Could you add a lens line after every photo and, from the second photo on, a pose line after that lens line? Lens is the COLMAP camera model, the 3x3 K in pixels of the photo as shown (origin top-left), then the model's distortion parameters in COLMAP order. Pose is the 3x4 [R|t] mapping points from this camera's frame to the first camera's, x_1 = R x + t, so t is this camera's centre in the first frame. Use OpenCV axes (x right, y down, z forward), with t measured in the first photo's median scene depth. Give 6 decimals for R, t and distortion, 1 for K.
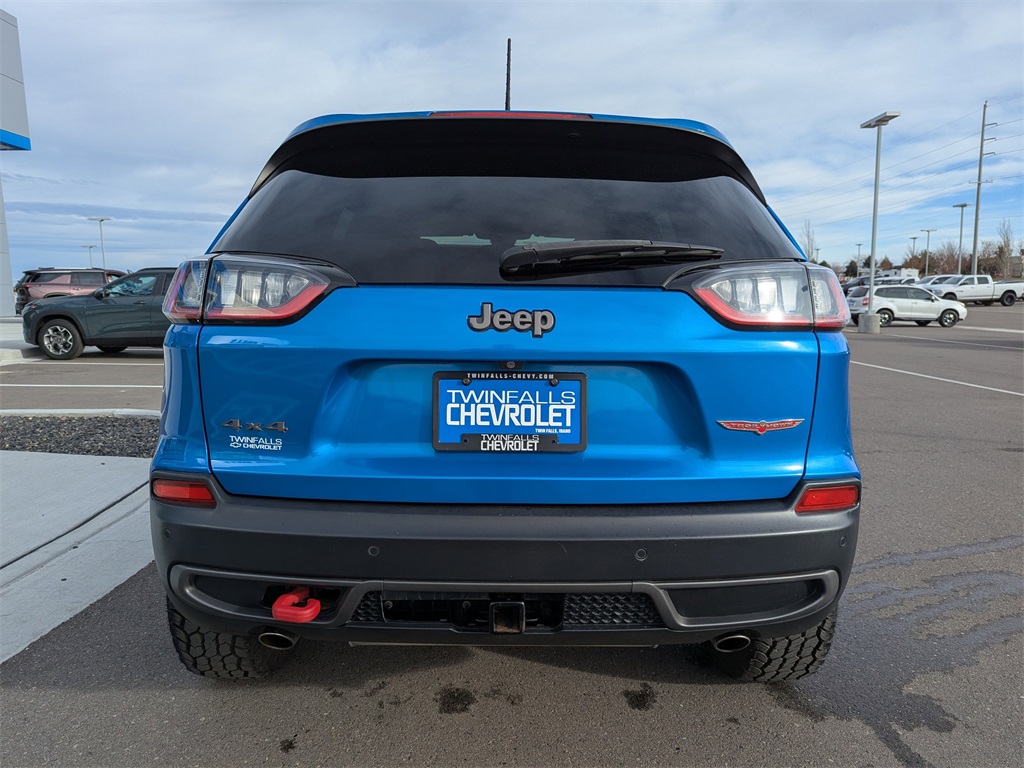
lens RADIAL K [[724.9, 0, 510.6], [0, 724.9, 381.4], [0, 0, 1]] dist [0.048766, -0.042691]
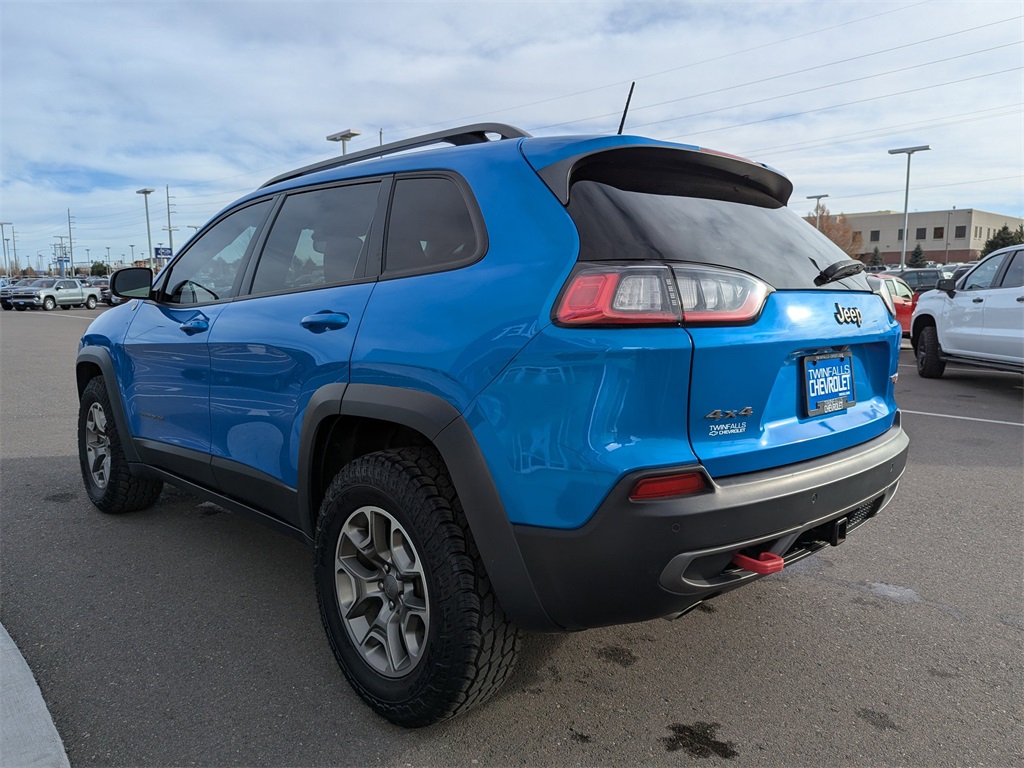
lens RADIAL K [[724.9, 0, 518.9], [0, 724.9, 375.5], [0, 0, 1]] dist [0.048766, -0.042691]
pose [[0.719564, -0.075887, 0.690267, -1.367026], [0.077734, 0.996566, 0.028528, -0.056319], [-0.690062, 0.033130, 0.722992, 0.405822]]
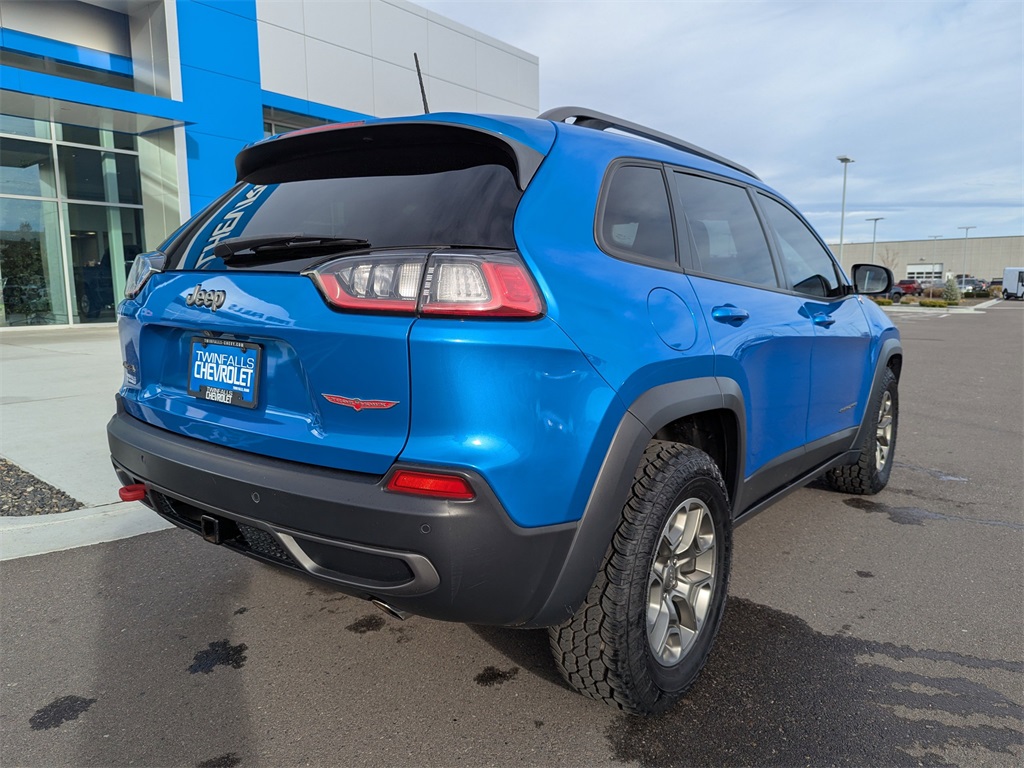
lens RADIAL K [[724.9, 0, 508.5], [0, 724.9, 380.9], [0, 0, 1]] dist [0.048766, -0.042691]
pose [[0.785007, 0.087152, -0.613325, 1.176498], [-0.080030, 0.996025, 0.039100, -0.031118], [0.614295, 0.018391, 0.788862, 0.296324]]
